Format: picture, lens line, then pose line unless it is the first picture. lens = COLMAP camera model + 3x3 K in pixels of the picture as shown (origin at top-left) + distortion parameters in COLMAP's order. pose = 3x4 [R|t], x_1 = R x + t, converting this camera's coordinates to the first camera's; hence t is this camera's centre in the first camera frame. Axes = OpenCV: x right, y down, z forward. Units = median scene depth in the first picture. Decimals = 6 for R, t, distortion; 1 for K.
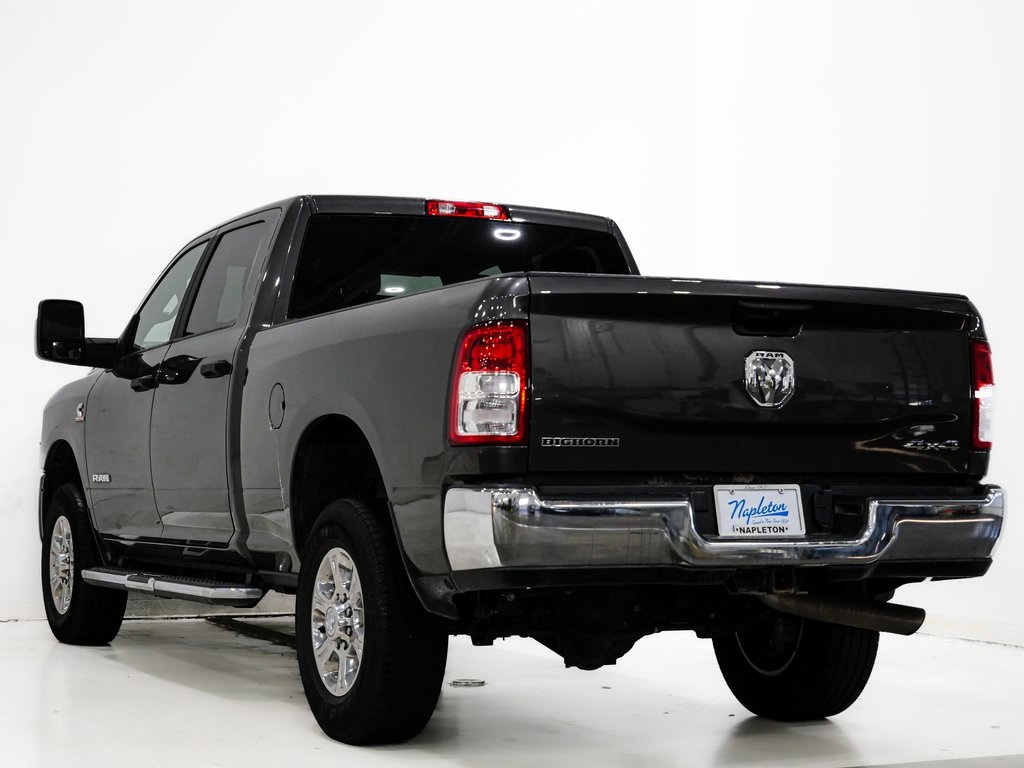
lens RADIAL K [[2210.1, 0, 512.8], [0, 2210.1, 386.7], [0, 0, 1]] dist [-0.000308, 0.000000]
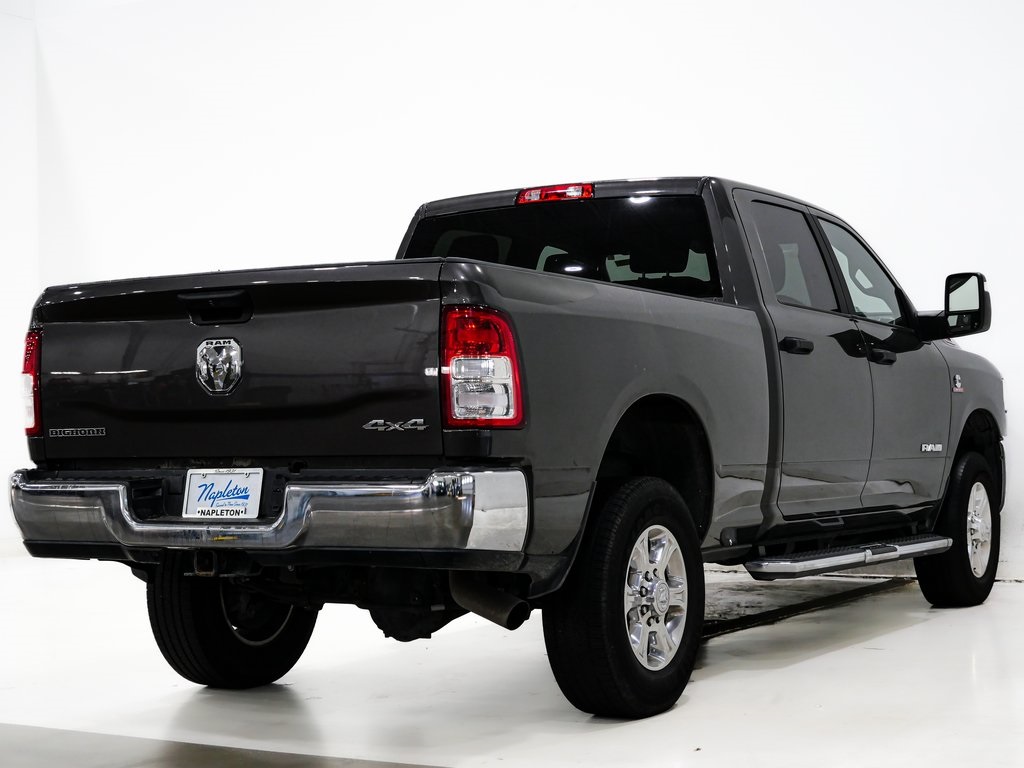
lens RADIAL K [[2001.9, 0, 511.3], [0, 2001.9, 388.6], [0, 0, 1]] dist [0.020703, 0.000000]
pose [[0.536151, -0.030006, -0.843588, 0.973126], [0.051502, 0.998669, -0.002790, 0.016515], [0.842549, -0.041951, 0.536983, 0.612979]]
